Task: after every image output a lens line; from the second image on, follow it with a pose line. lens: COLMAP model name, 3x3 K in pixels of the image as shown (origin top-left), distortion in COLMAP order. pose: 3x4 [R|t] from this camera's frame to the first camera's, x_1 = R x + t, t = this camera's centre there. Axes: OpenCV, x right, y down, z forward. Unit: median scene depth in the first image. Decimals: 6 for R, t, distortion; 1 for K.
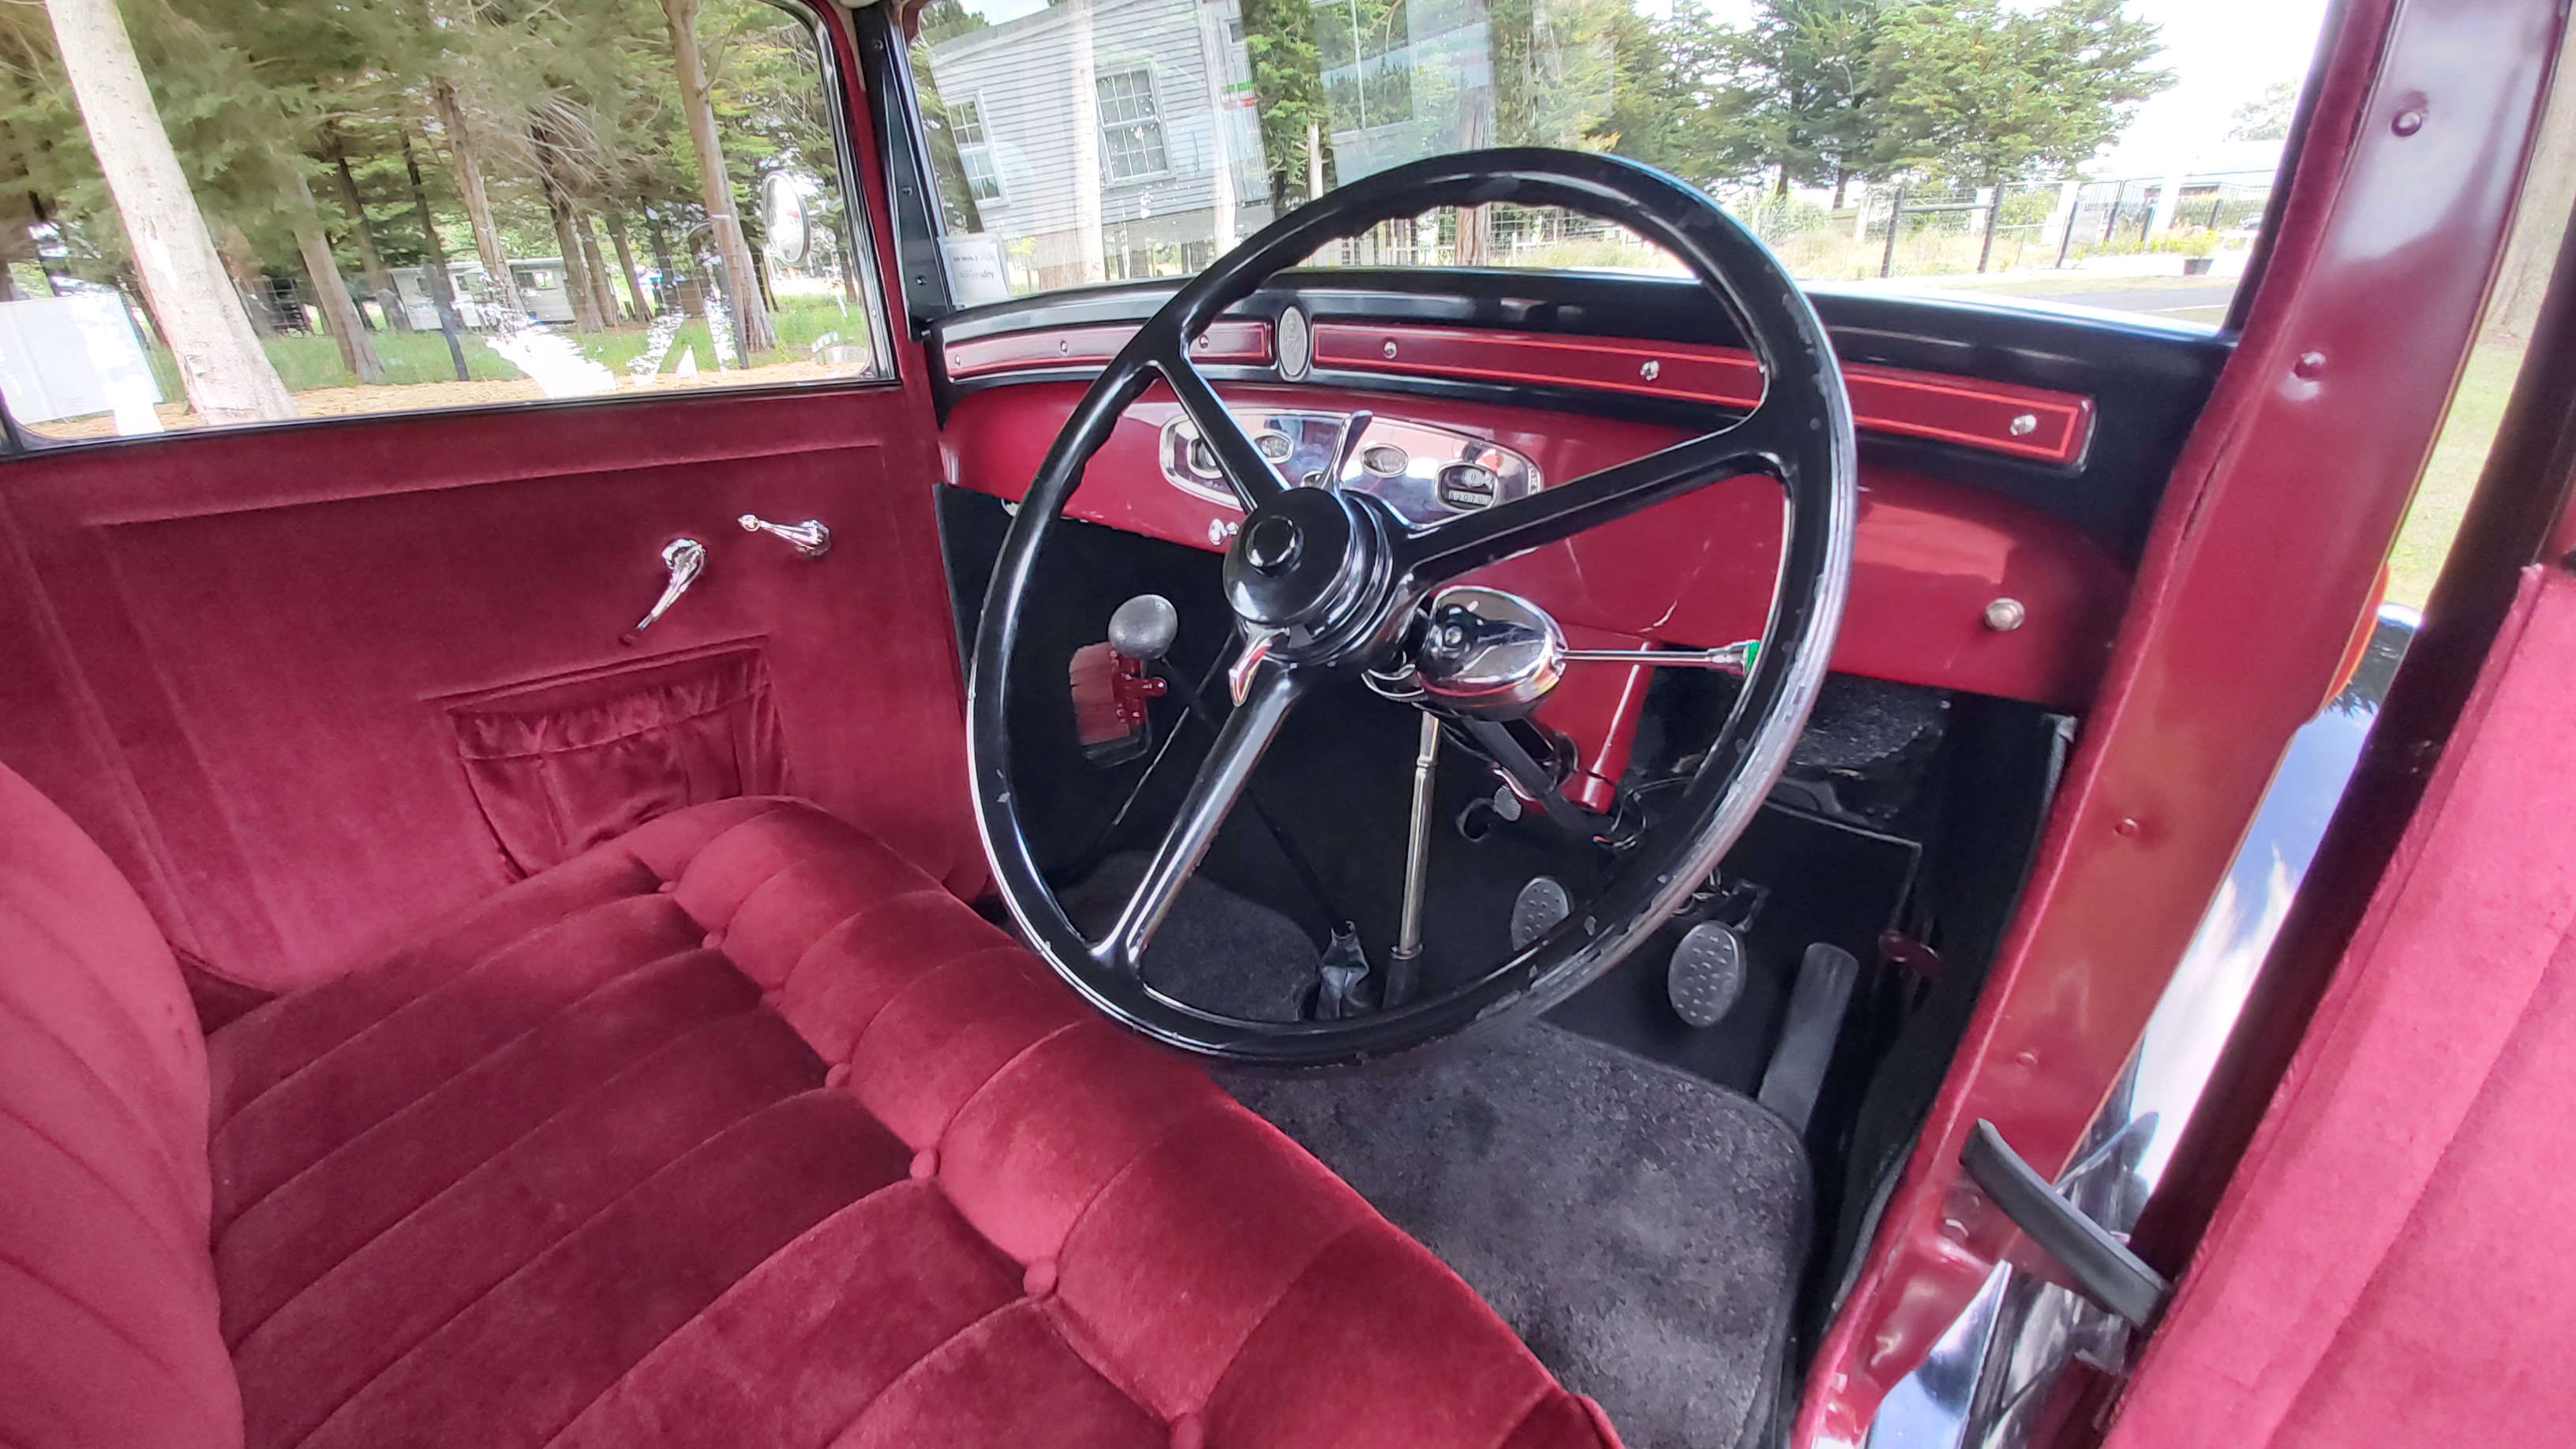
lens RADIAL K [[984.1, 0, 1271.3], [0, 984.1, 723.5], [0, 0, 1]] dist [0.019299, -0.014168]
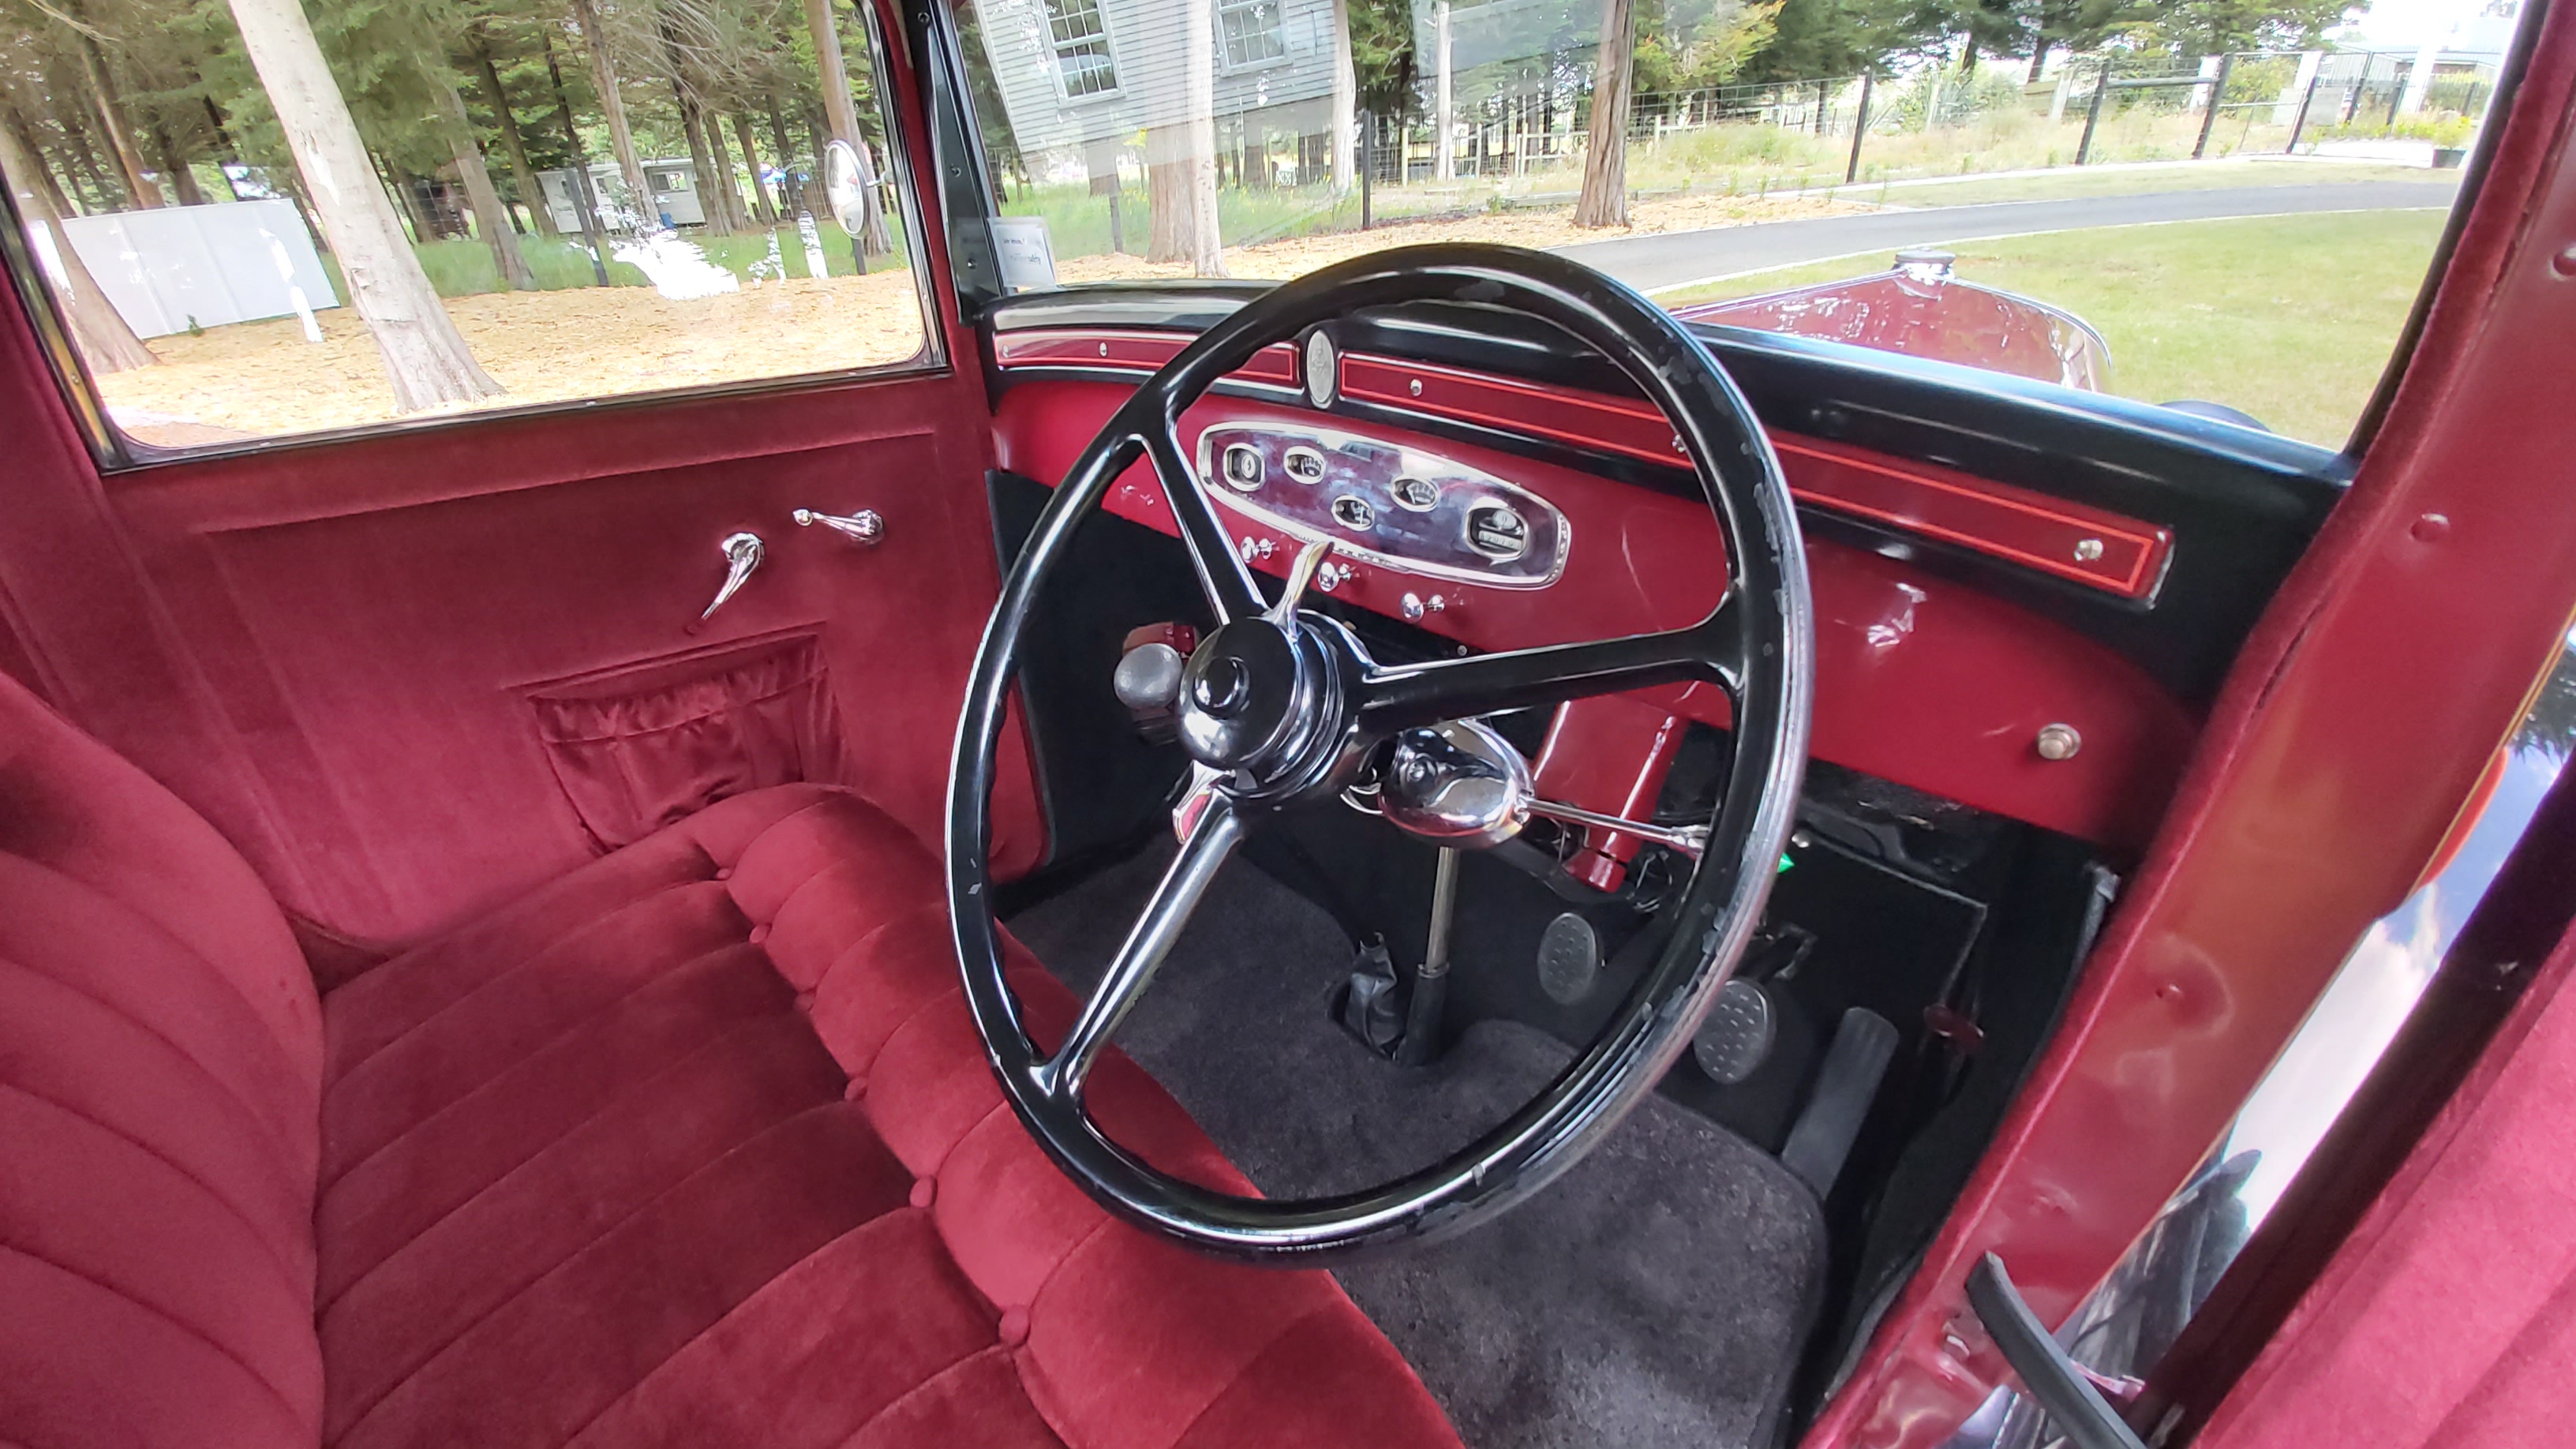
lens RADIAL K [[984.1, 0, 1271.3], [0, 984.1, 723.5], [0, 0, 1]] dist [0.019299, -0.014168]
pose [[0.994435, 0.041524, -0.096828, 0.079182], [-0.033184, 0.995724, 0.086212, -0.123250], [0.099994, -0.082519, 0.991560, 0.025481]]
